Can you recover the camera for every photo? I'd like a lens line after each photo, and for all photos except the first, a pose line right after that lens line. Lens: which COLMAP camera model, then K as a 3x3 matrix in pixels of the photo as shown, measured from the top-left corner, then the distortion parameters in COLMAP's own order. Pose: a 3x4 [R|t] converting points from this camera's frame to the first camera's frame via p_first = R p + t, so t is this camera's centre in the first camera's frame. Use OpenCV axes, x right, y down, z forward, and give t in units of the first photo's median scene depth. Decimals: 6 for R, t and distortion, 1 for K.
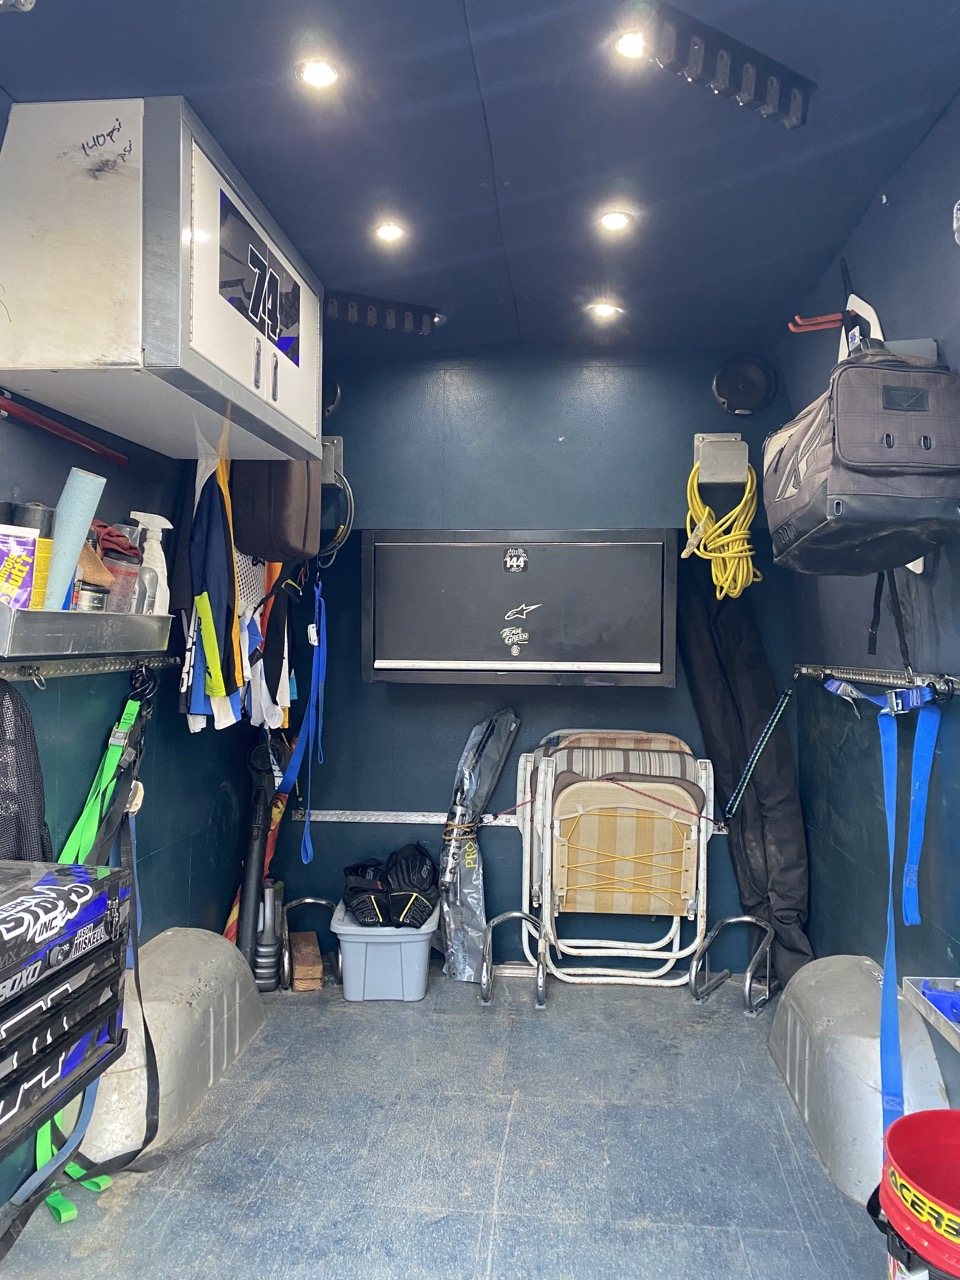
lens RADIAL K [[951.7, 0, 456.8], [0, 951.7, 622.5], [0, 0, 1]] dist [-0.000174, -0.008156]
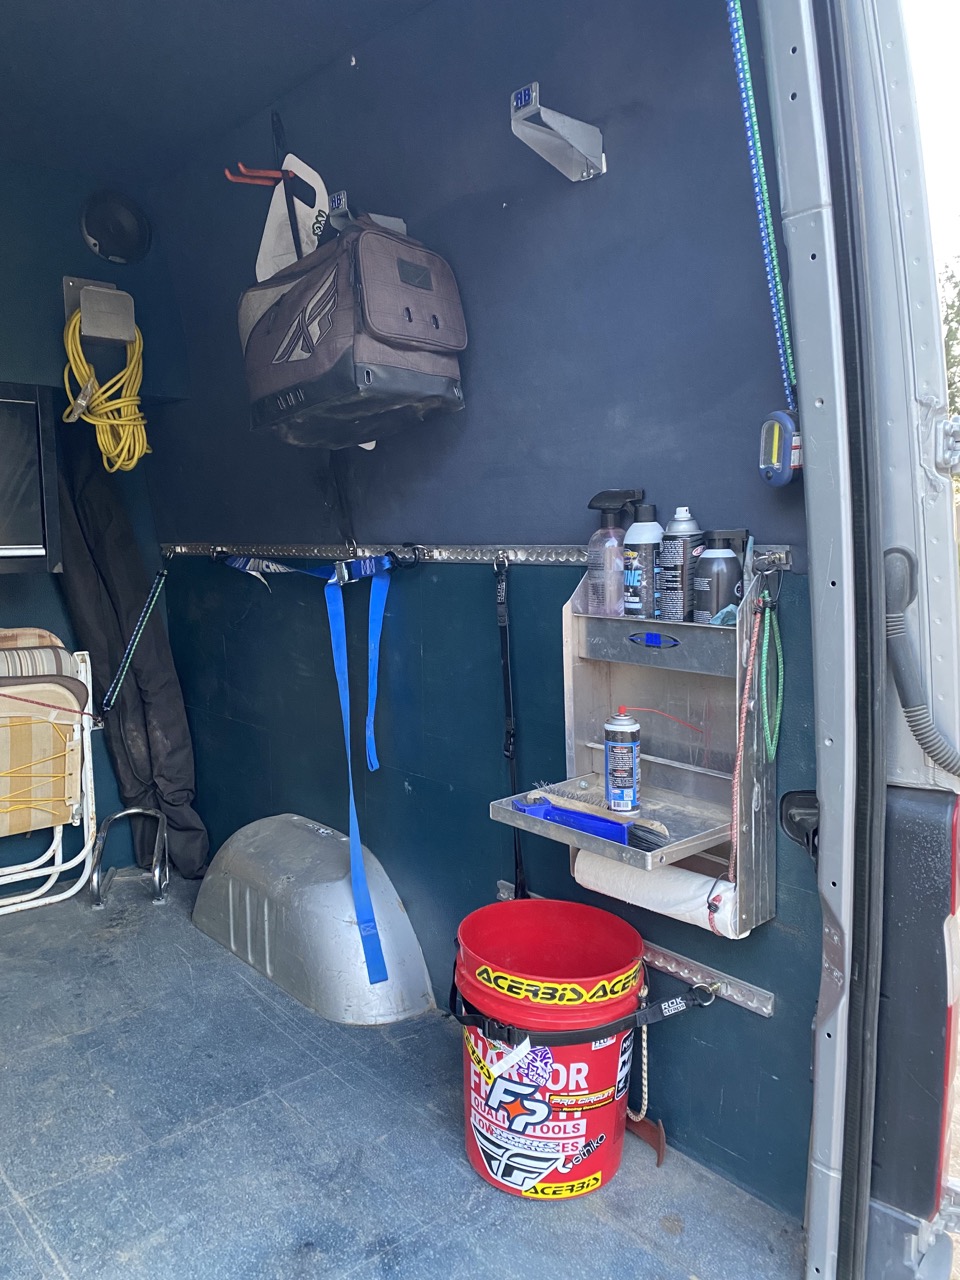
lens RADIAL K [[967.2, 0, 480.0], [0, 967.2, 640.0], [0, 0, 1]] dist [0.000683, -0.007066]
pose [[0.686474, -0.102000, 0.719965, -0.153539], [0.002800, 0.990476, 0.137654, 0.007627], [-0.727149, -0.092480, 0.680222, 0.104666]]
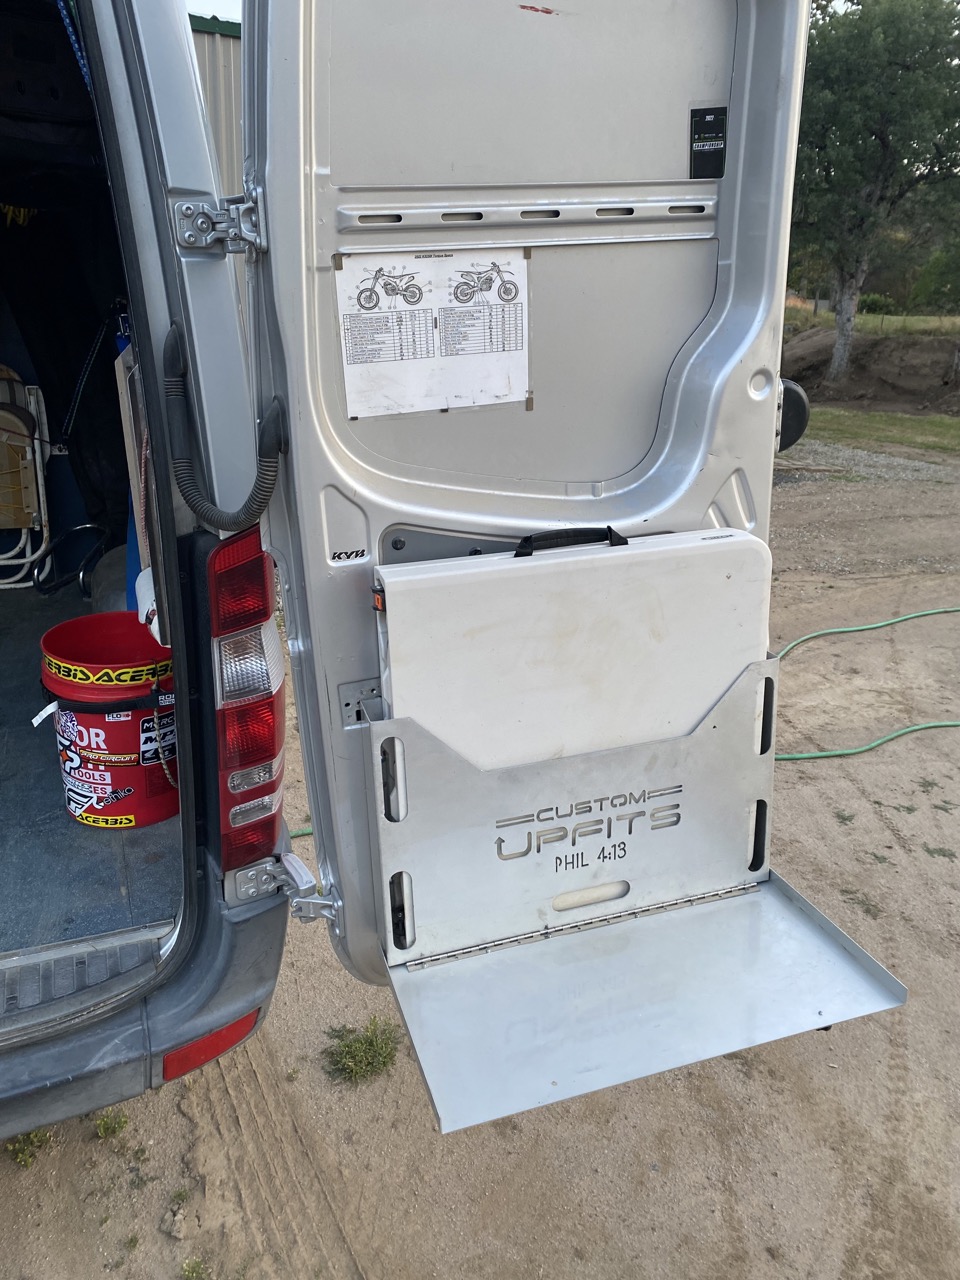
lens RADIAL K [[951.7, 0, 456.8], [0, 951.7, 622.5], [0, 0, 1]] dist [-0.000174, -0.008156]
pose [[0.871233, -0.143549, 0.469411, 0.144731], [-0.035687, 0.935231, 0.352236, -0.003086], [-0.489571, -0.323631, 0.809681, -0.219954]]
